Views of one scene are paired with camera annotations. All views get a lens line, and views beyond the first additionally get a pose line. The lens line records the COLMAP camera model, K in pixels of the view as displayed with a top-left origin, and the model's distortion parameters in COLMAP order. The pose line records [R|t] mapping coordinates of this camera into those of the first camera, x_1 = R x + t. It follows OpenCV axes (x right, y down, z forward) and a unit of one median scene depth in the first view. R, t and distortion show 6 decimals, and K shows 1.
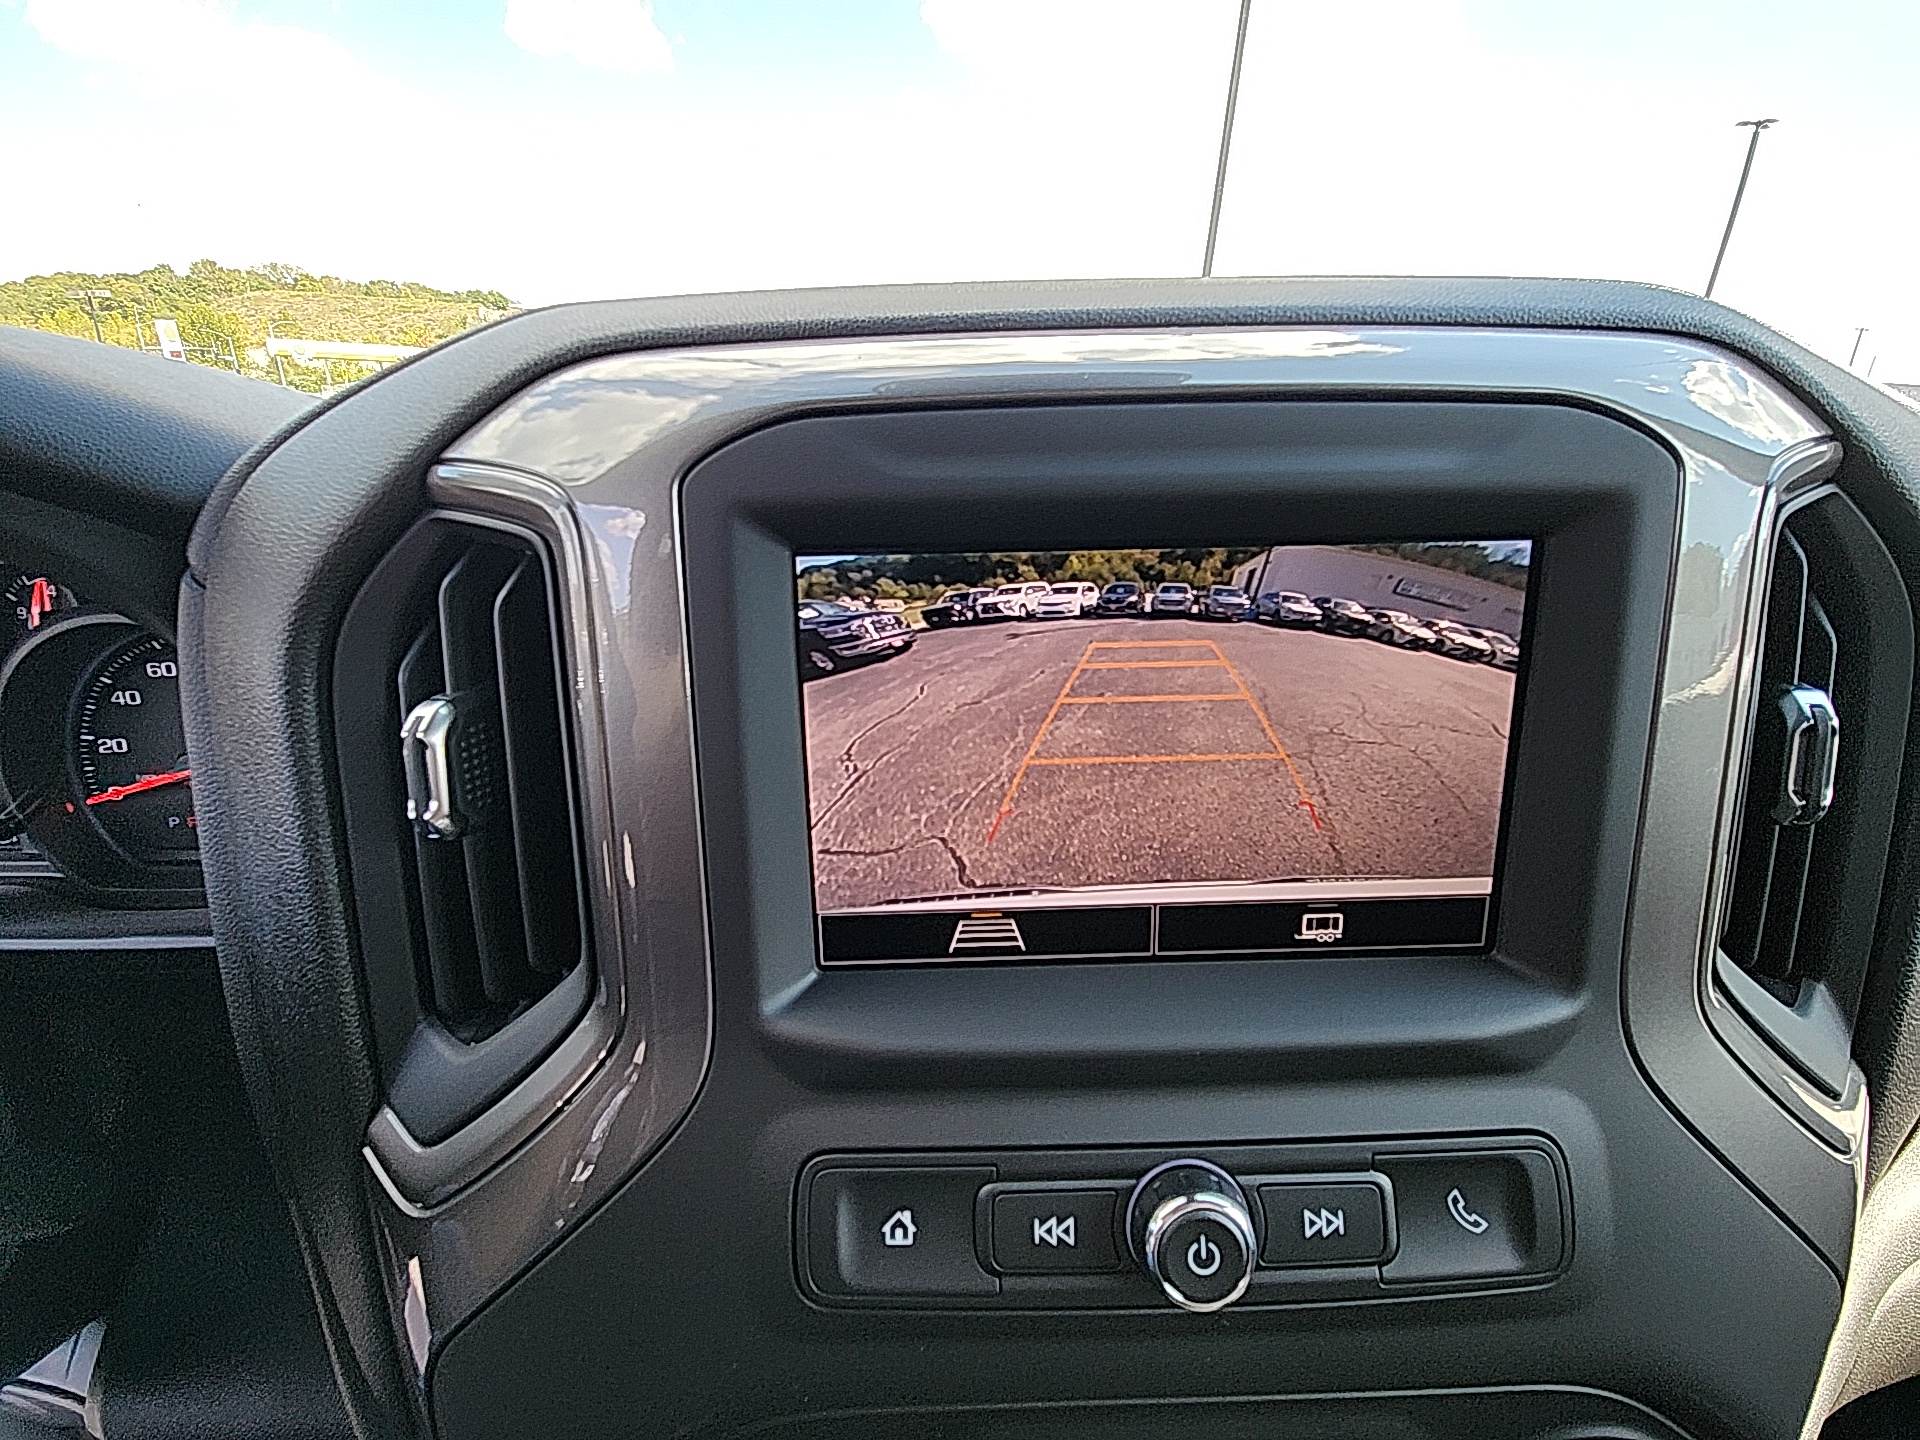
lens RADIAL K [[782.0, 0, 973.3], [0, 782.0, 725.0], [0, 0, 1]] dist [0.006180, -0.002778]
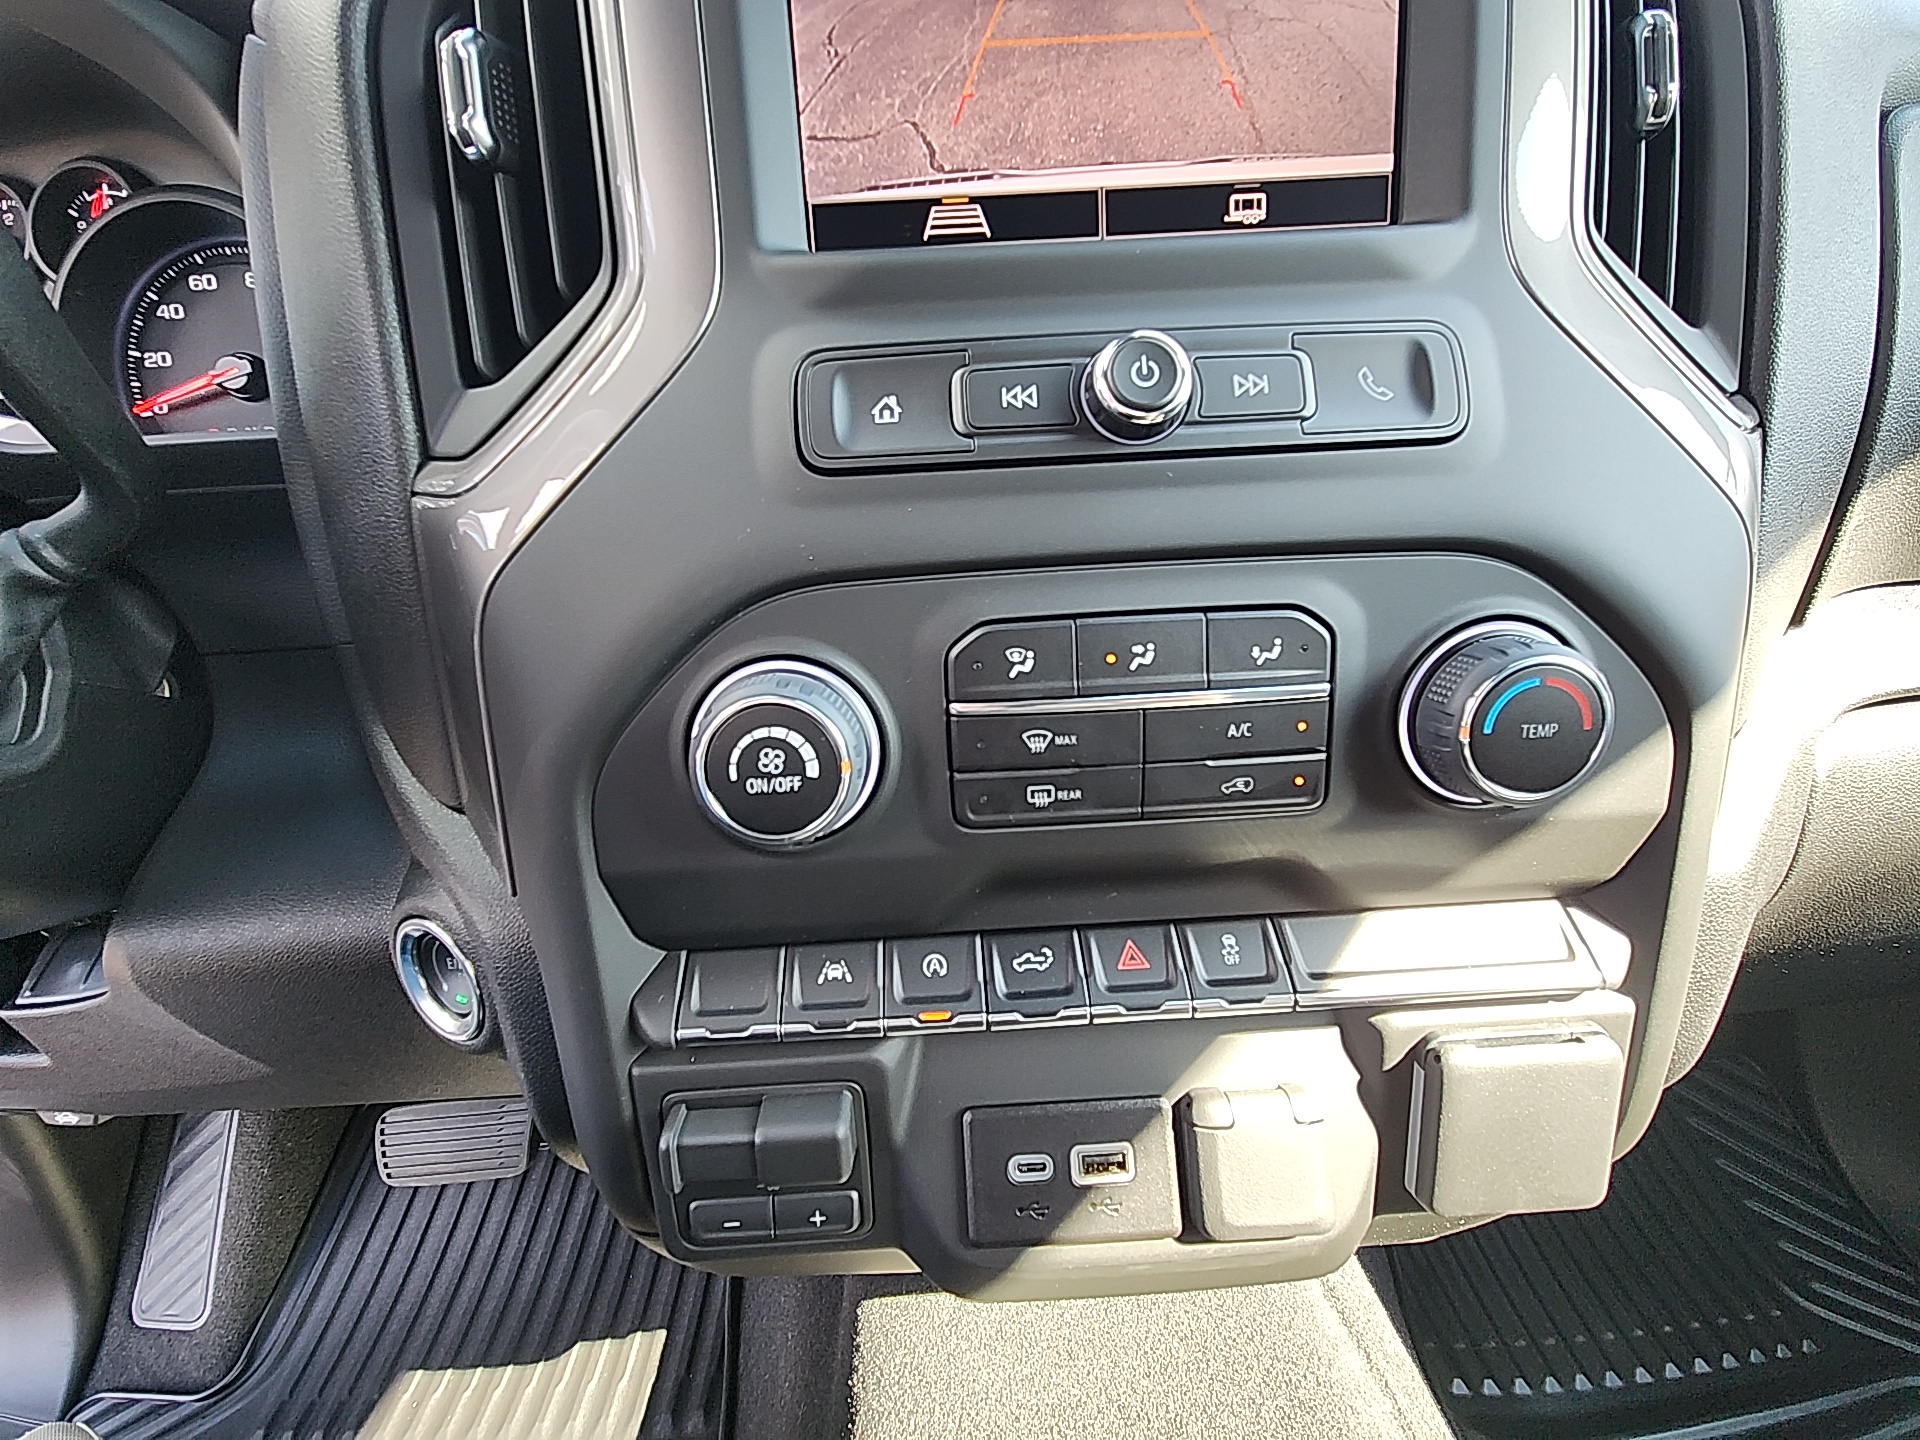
lens RADIAL K [[782.0, 0, 969.0], [0, 782.0, 703.6], [0, 0, 1]] dist [0.006180, -0.002778]
pose [[0.999392, -0.034828, 0.001492, 0.009912], [0.034850, 0.999213, -0.018934, 1.011796], [-0.000832, 0.018975, 0.999820, -0.137975]]
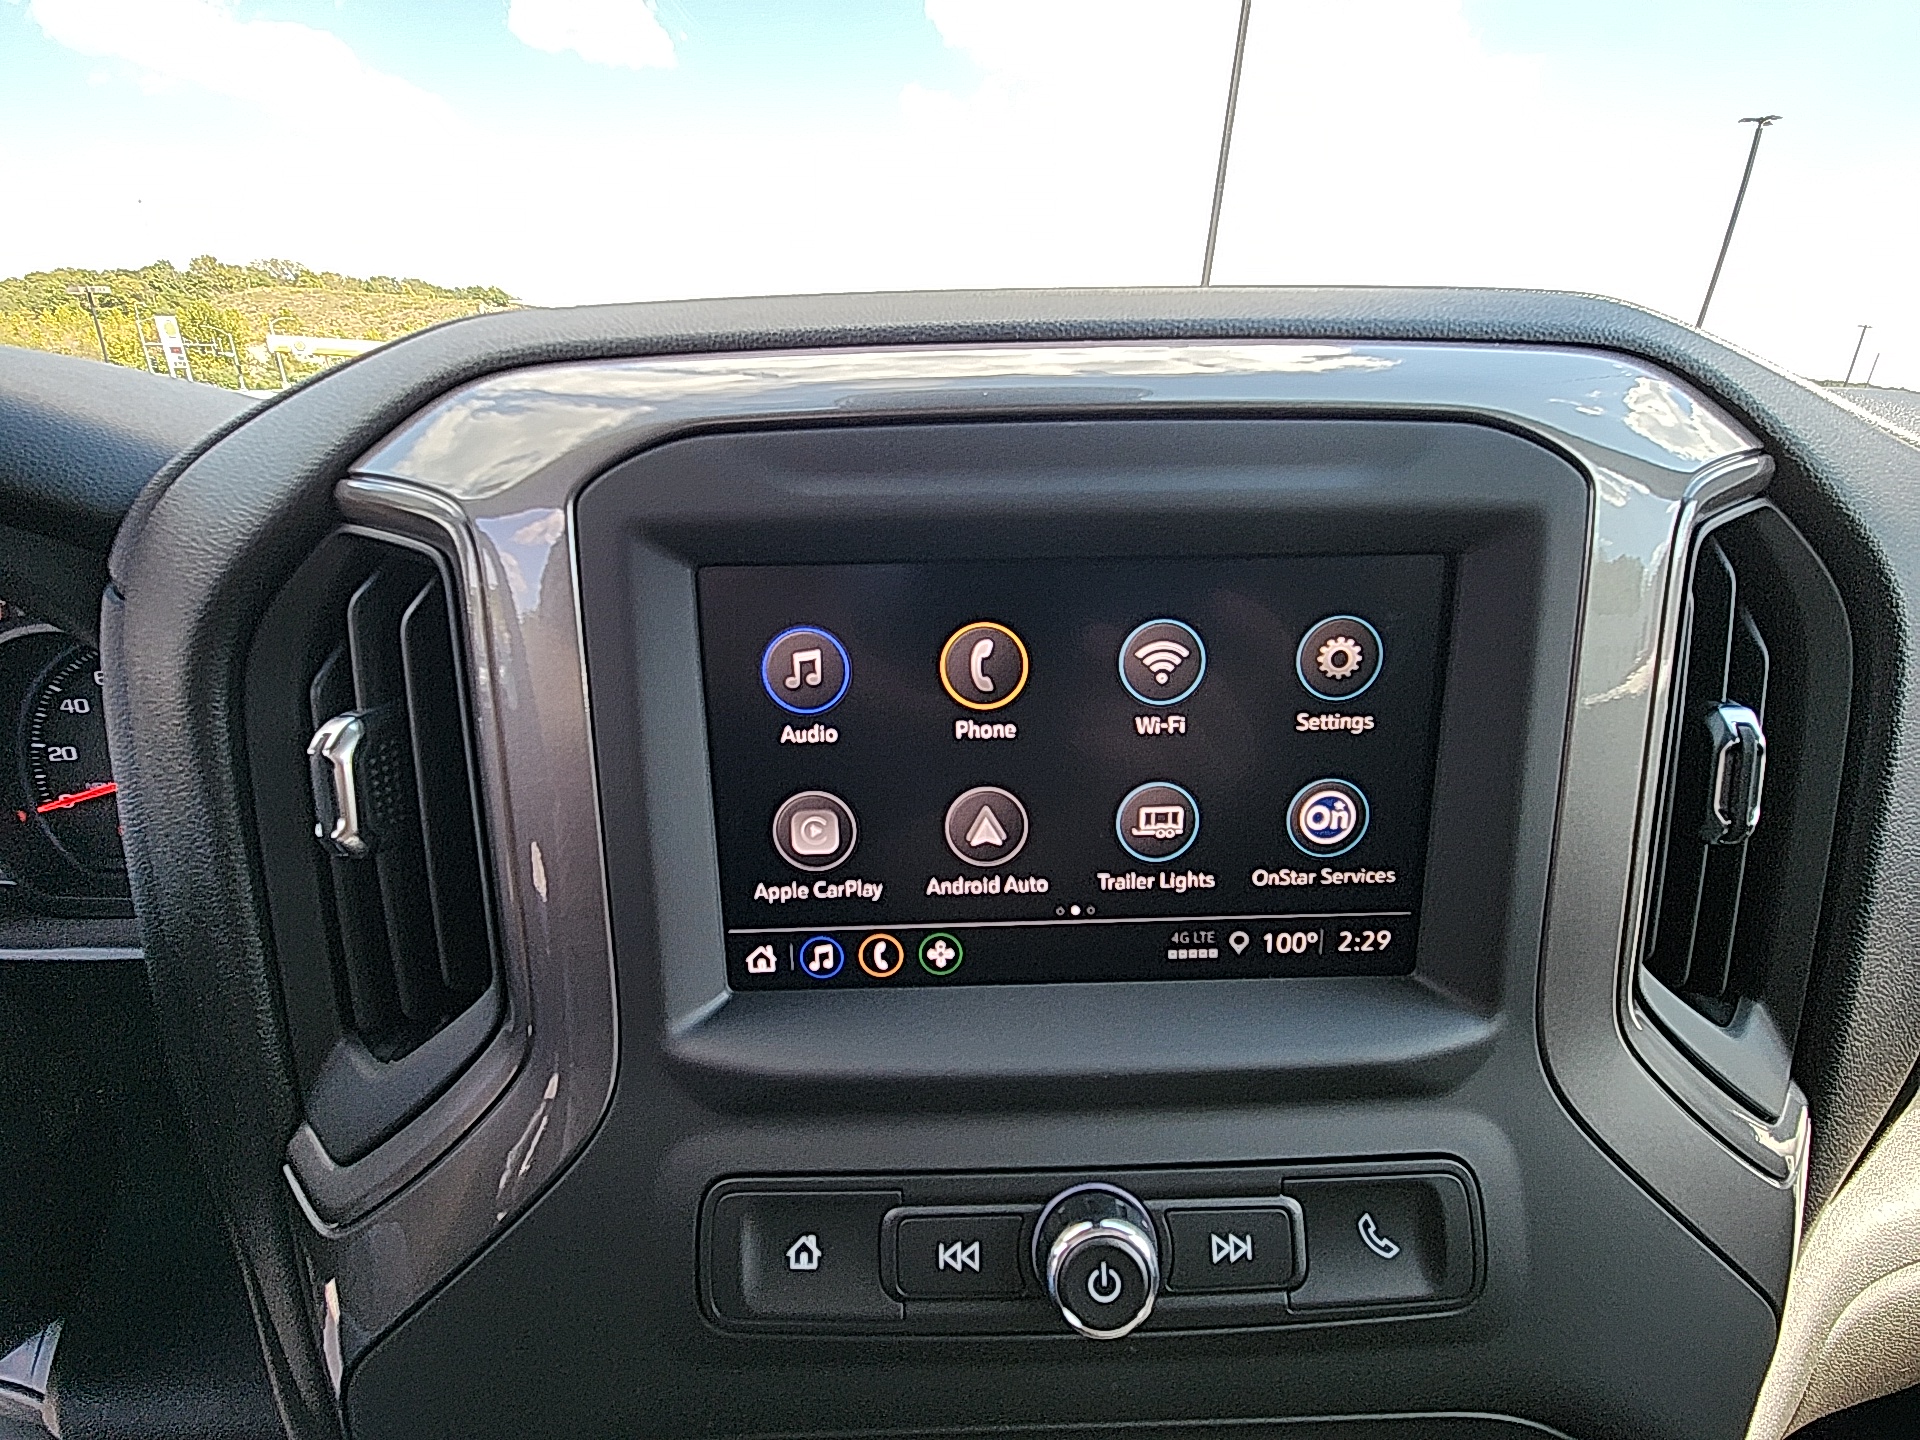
lens RADIAL K [[782.0, 0, 974.2], [0, 782.0, 725.4], [0, 0, 1]] dist [0.006180, -0.002778]
pose [[0.999998, 0.001230, -0.001249, 0.110980], [-0.001225, 0.999993, 0.003667, -0.025868], [0.001254, -0.003666, 0.999992, 0.010716]]
